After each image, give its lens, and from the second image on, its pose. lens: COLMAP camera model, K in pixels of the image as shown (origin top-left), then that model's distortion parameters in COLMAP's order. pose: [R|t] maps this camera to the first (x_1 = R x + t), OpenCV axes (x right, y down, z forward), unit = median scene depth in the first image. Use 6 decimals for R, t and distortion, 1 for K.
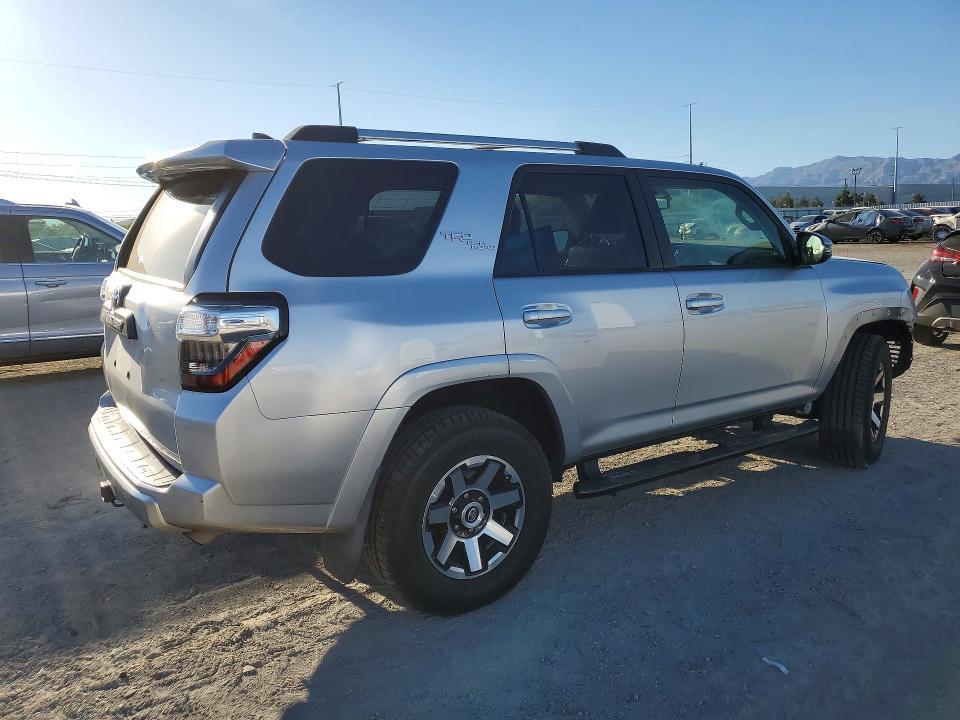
lens RADIAL K [[737.8, 0, 476.0], [0, 737.8, 359.5], [0, 0, 1]] dist [0.002893, 0.004347]
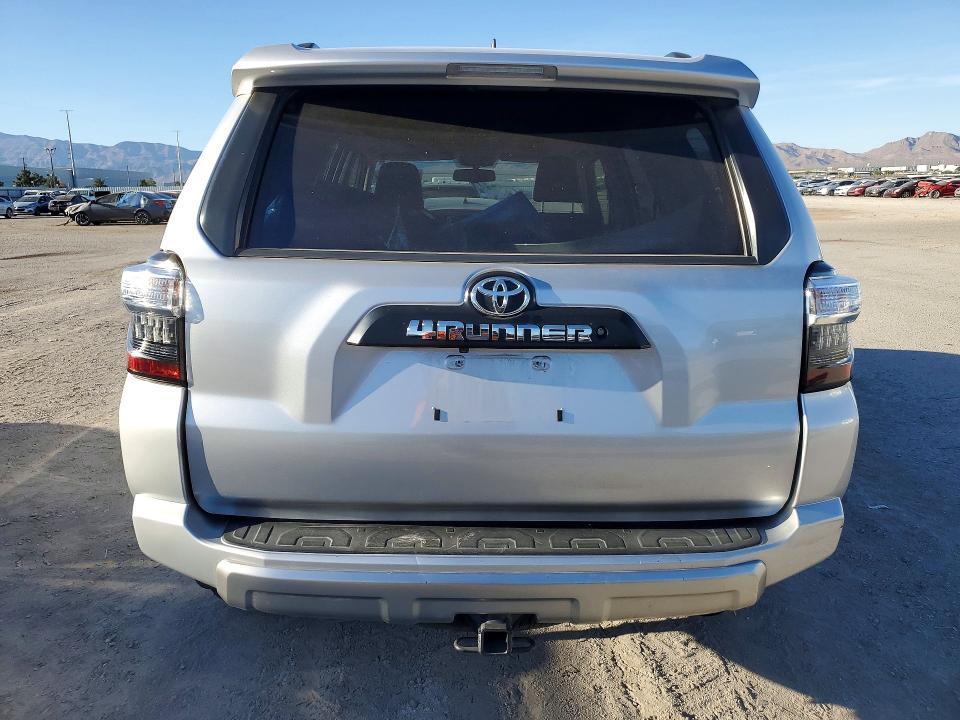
lens RADIAL K [[737.8, 0, 476.0], [0, 737.8, 359.5], [0, 0, 1]] dist [0.002893, 0.004347]
pose [[0.540292, -0.151831, 0.827667, -0.084035], [0.133532, 0.986594, 0.093817, -0.007374], [-0.830815, 0.059831, 0.553323, 0.062436]]
